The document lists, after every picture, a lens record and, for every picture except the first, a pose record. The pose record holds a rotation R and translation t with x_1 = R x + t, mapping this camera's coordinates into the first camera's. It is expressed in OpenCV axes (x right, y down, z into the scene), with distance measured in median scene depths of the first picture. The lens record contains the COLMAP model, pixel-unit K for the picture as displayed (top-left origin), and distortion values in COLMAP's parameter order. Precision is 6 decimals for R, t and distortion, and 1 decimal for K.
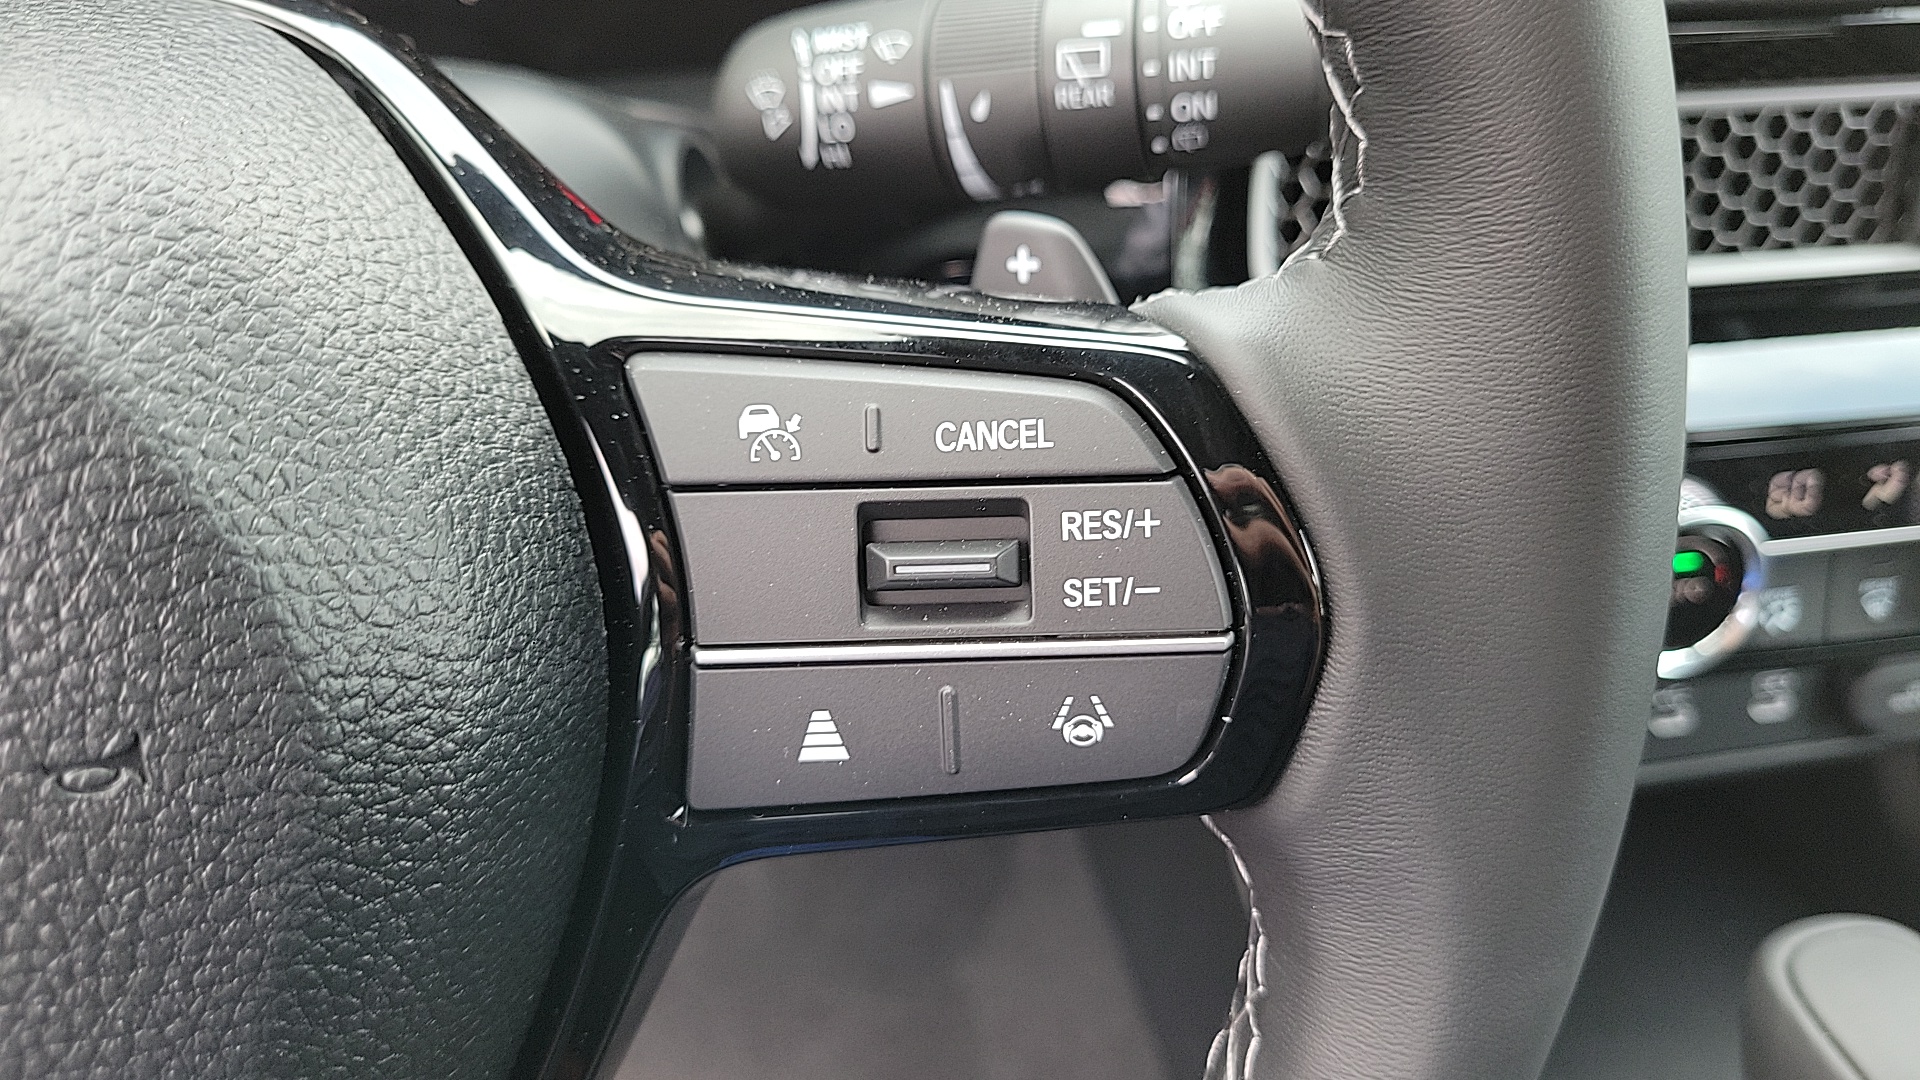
lens RADIAL K [[1532.8, 0, 992.6], [0, 1532.8, 534.3], [0, 0, 1]] dist [0.004037, -0.001570]
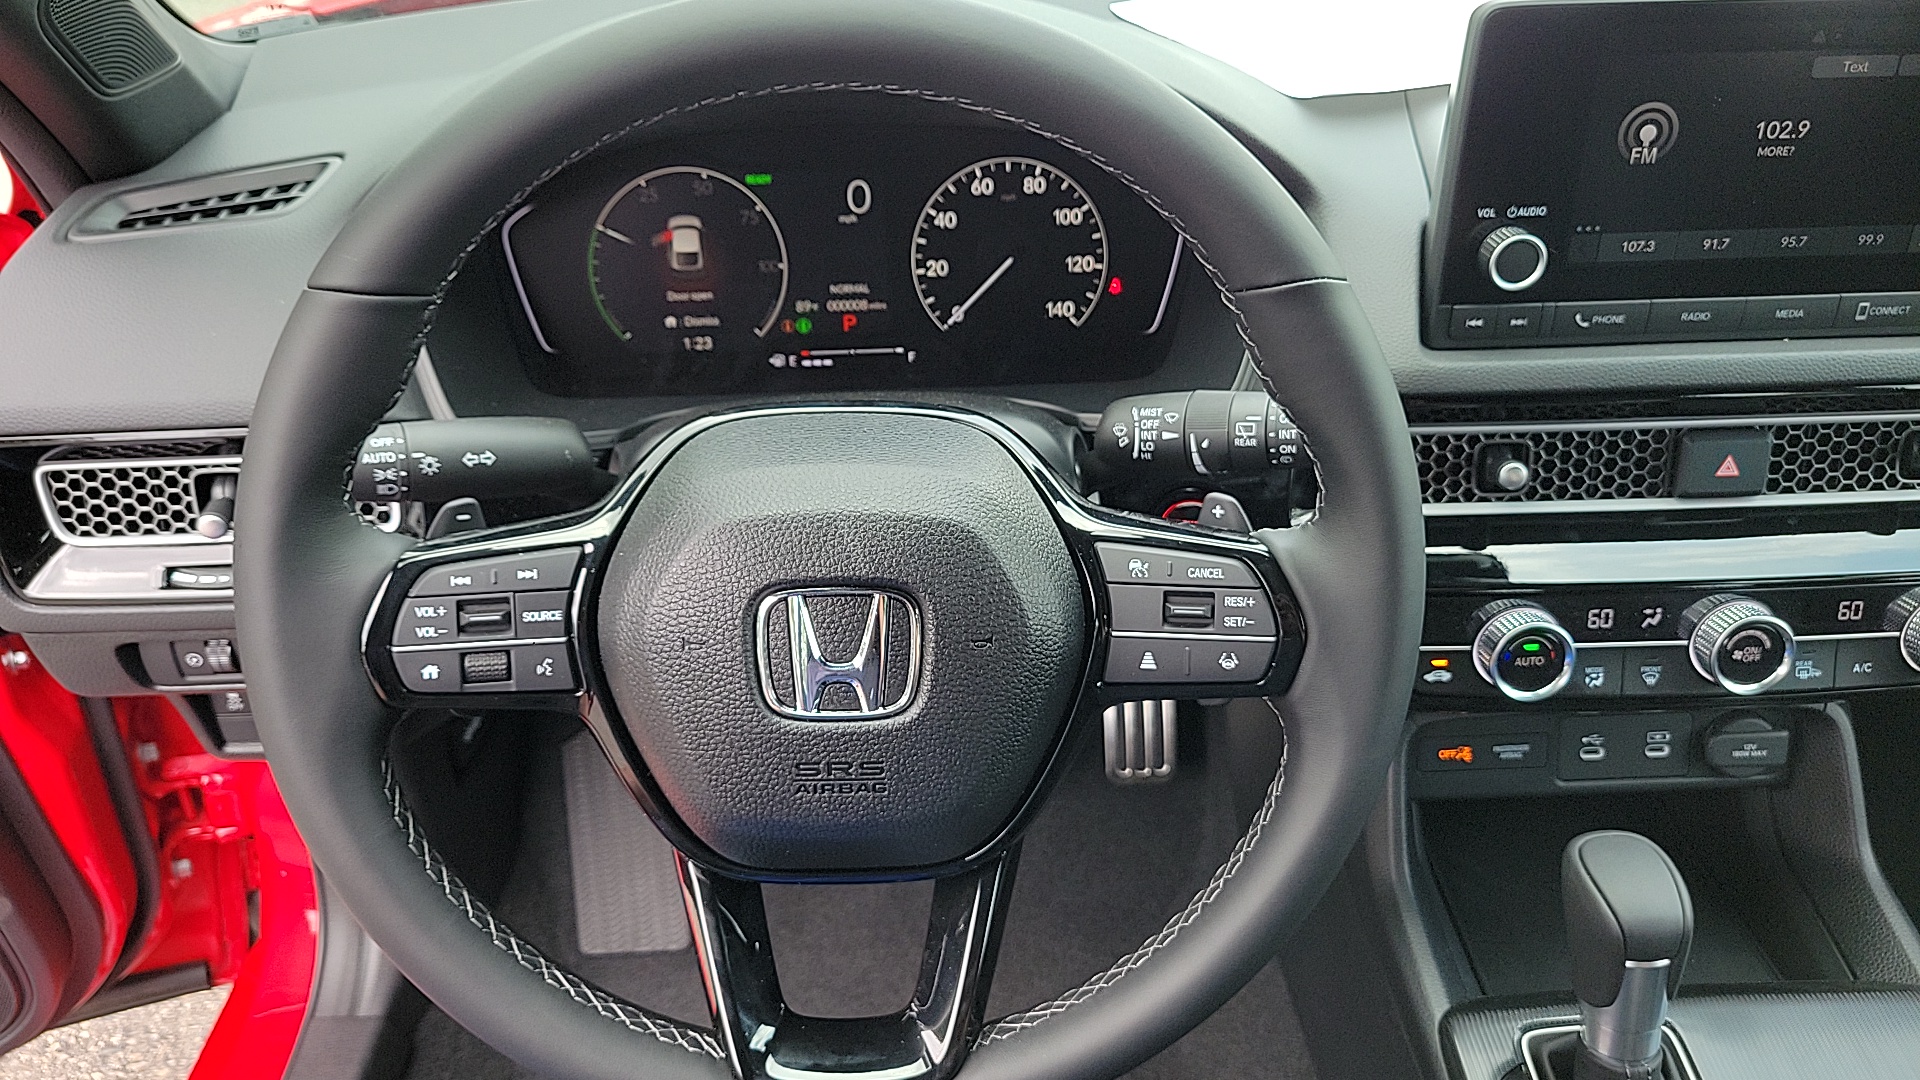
lens RADIAL K [[1487.2, 0, 954.6], [0, 1487.2, 524.9], [0, 0, 1]] dist [0.019976, -0.007255]
pose [[0.986674, 0.055628, -0.152904, -0.047129], [-0.066964, 0.995296, -0.070014, 0.089733], [0.148290, 0.079320, 0.985758, -2.160235]]
